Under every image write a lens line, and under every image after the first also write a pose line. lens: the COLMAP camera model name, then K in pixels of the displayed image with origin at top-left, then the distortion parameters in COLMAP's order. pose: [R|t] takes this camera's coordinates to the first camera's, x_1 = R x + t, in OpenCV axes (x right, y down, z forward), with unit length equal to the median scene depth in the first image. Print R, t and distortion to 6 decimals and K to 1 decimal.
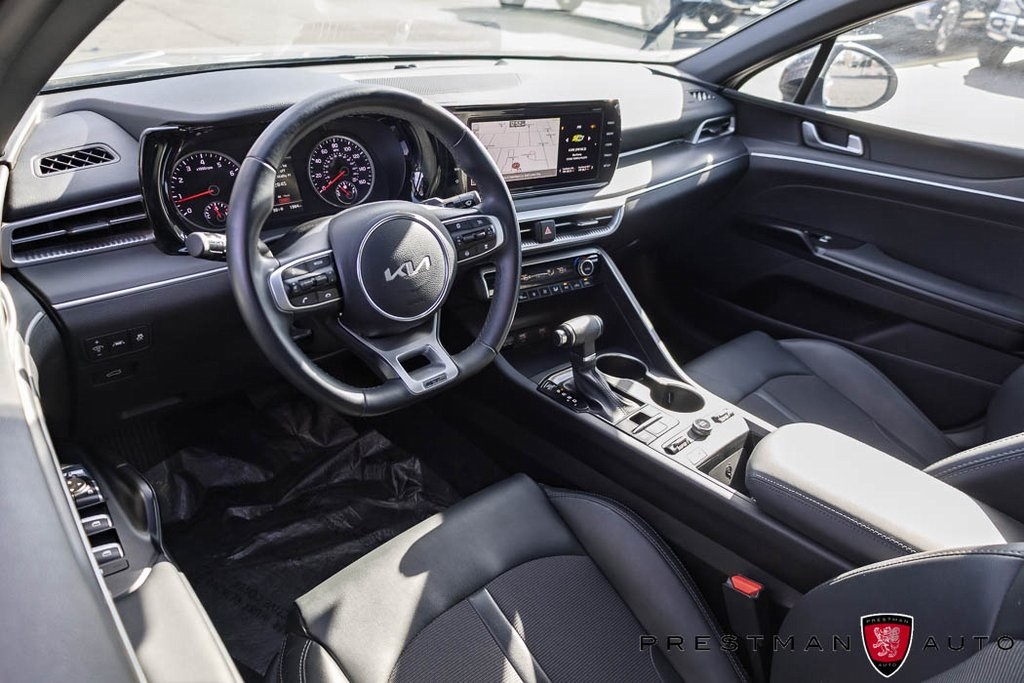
lens RADIAL K [[654.3, 0, 516.2], [0, 654.3, 349.8], [0, 0, 1]] dist [-0.004556, -0.000098]
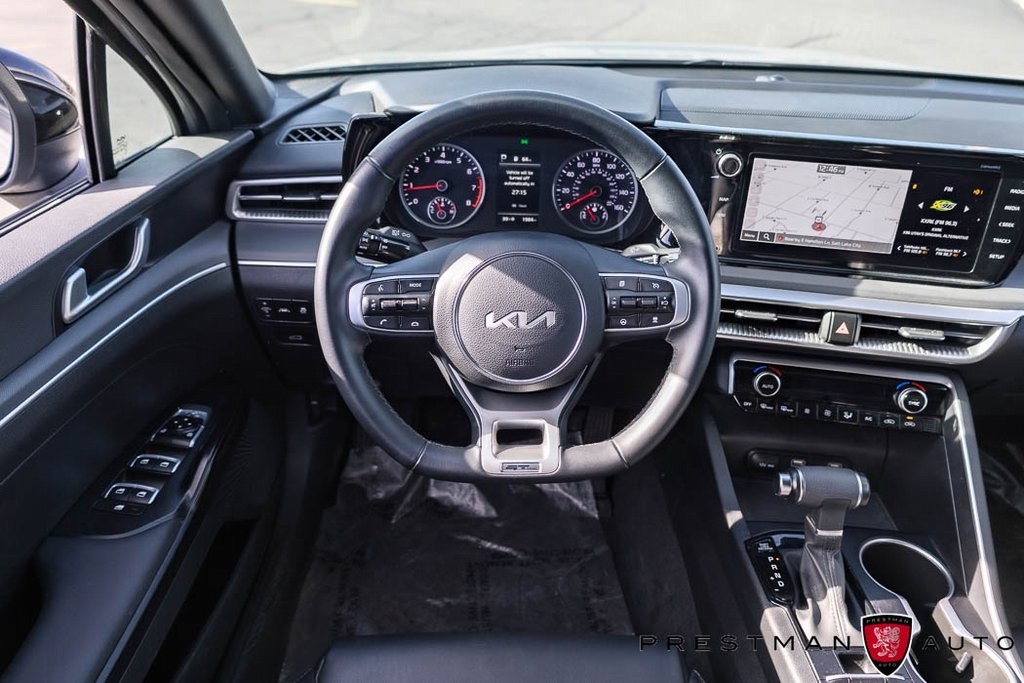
lens RADIAL K [[734.2, 0, 523.1], [0, 734.2, 330.9], [0, 0, 1]] dist [0.000767, -0.000099]
pose [[0.745852, 0.285192, -0.601972, 0.268484], [-0.327224, 0.944021, 0.041807, -0.108342], [0.580198, 0.165798, 0.797422, 0.218963]]
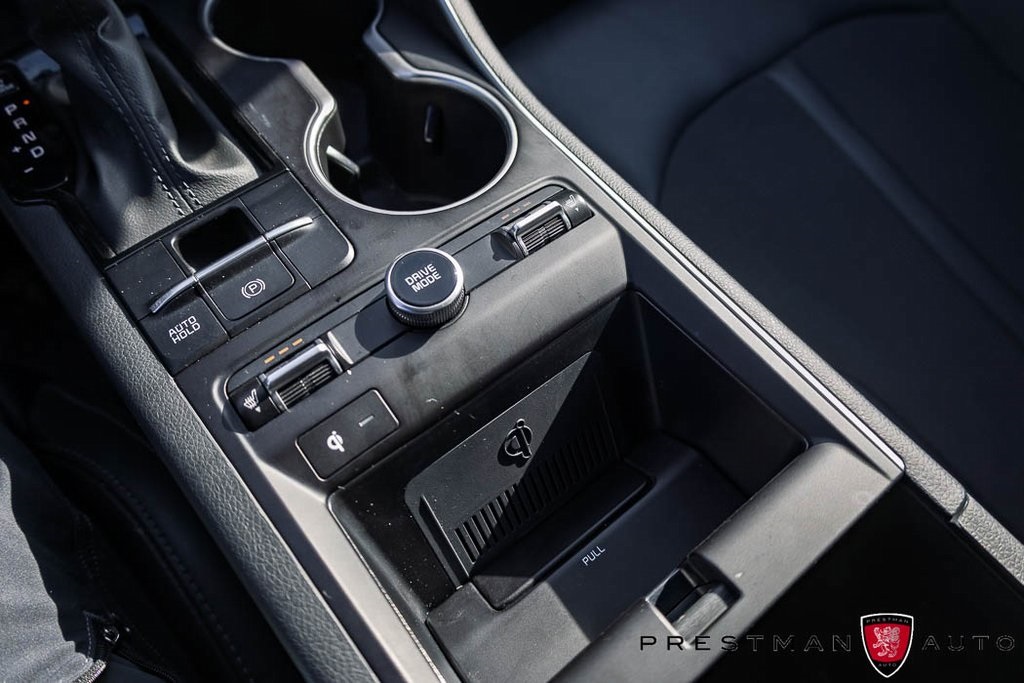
lens RADIAL K [[664.4, 0, 512.0], [0, 664.4, 341.5], [0, 0, 1]] dist [0.013567, 0.001977]
pose [[0.996186, 0.034102, -0.080318, 0.322144], [0.010671, 0.865946, 0.500023, 0.005734], [0.086603, -0.498973, 0.862280, 0.726339]]
